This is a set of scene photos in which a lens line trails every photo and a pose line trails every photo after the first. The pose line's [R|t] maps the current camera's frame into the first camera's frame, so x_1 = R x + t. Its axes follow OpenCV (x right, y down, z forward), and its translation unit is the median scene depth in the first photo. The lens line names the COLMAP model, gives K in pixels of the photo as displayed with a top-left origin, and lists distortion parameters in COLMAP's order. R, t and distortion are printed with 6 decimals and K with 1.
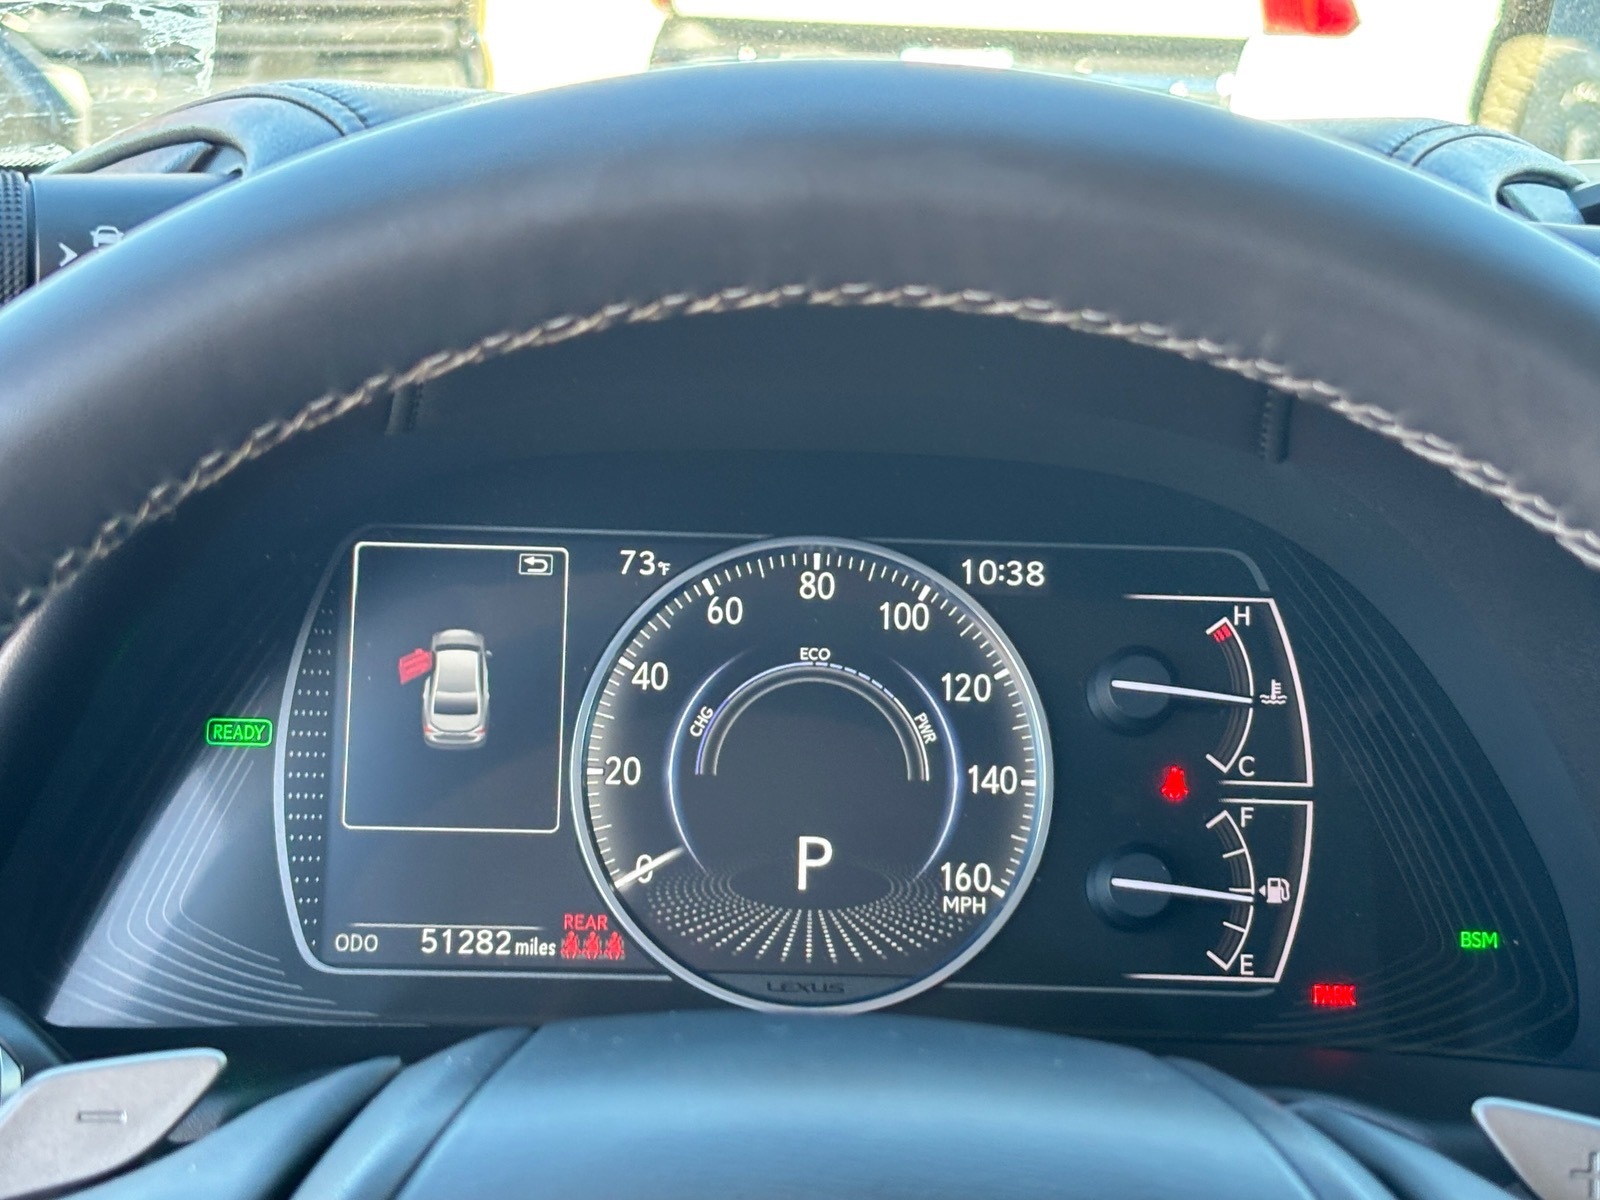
lens RADIAL K [[3008.5, 0, 777.0], [0, 3008.5, 586.7], [0, 0, 1]] dist [0.206314, 0.000000]
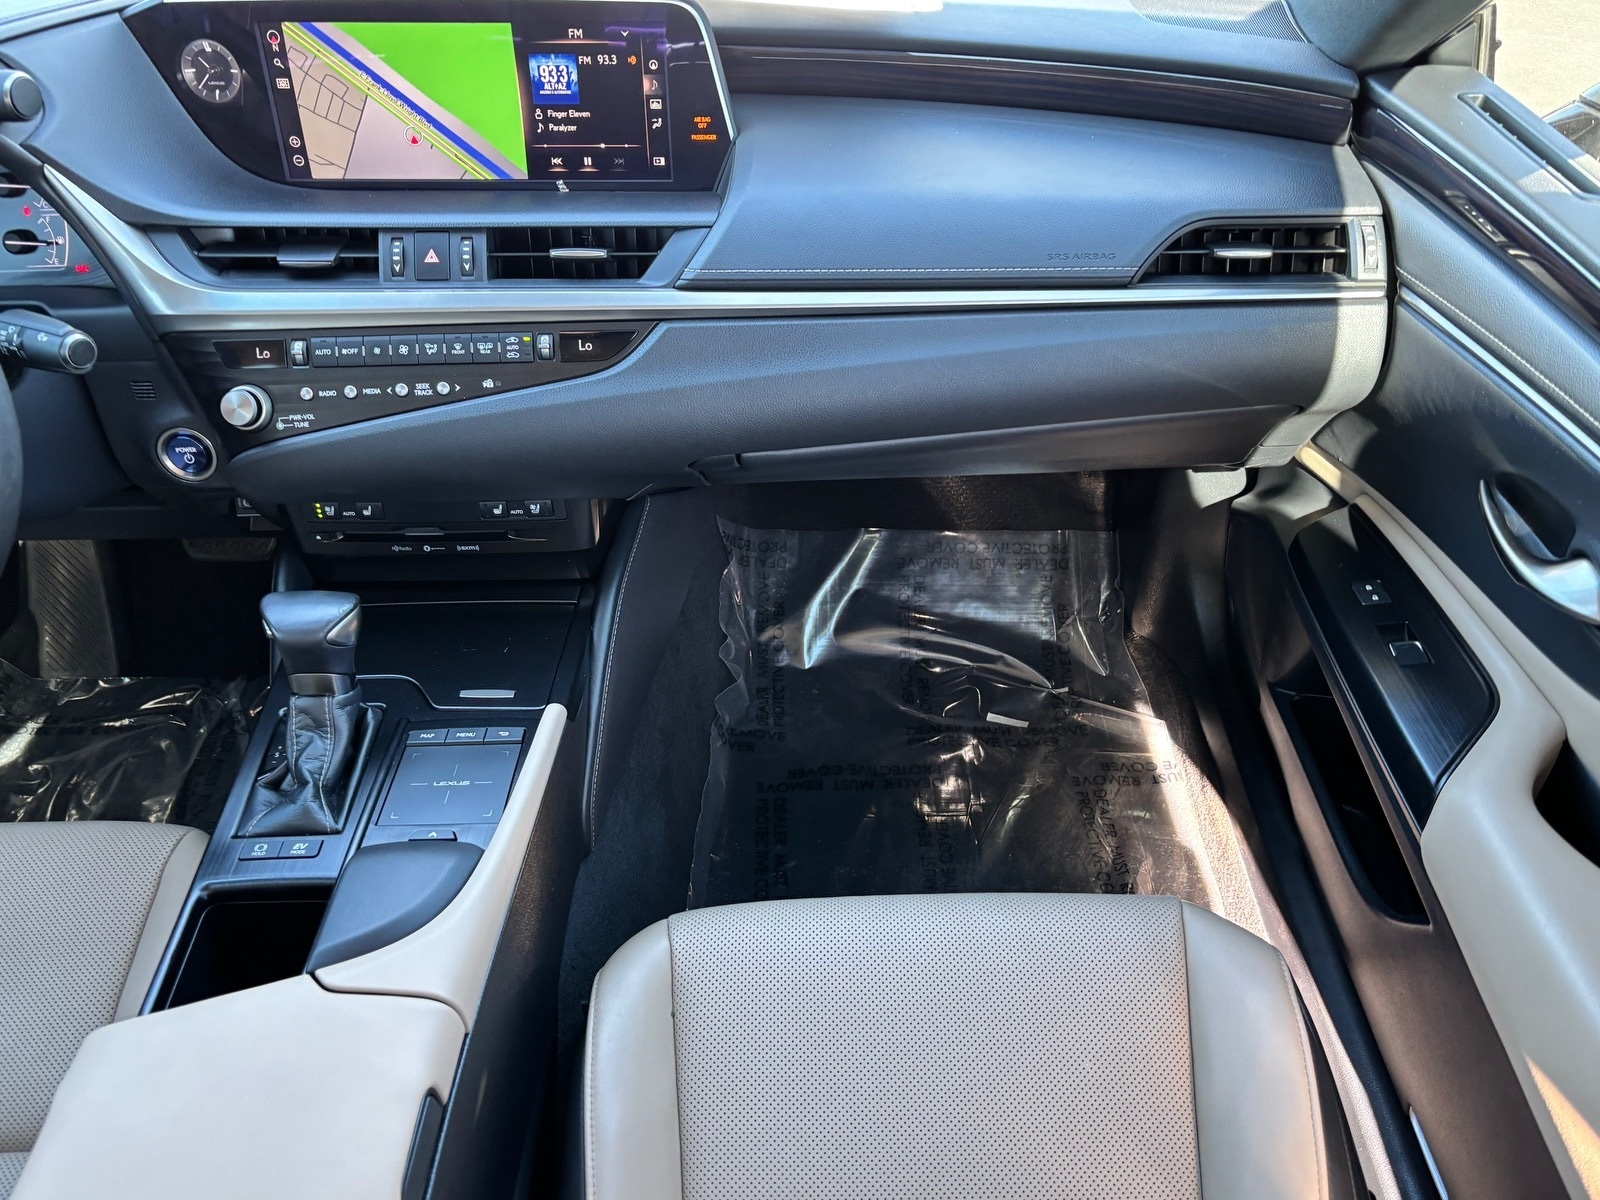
lens RADIAL K [[1306.8, 0, 804.1], [0, 1306.8, 604.4], [0, 0, 1]] dist [0.024592, -0.028257]
pose [[0.997594, -0.032102, -0.061452, 1.121573], [0.056750, 0.887266, 0.457753, -0.178667], [0.039830, -0.460139, 0.886953, -0.544050]]
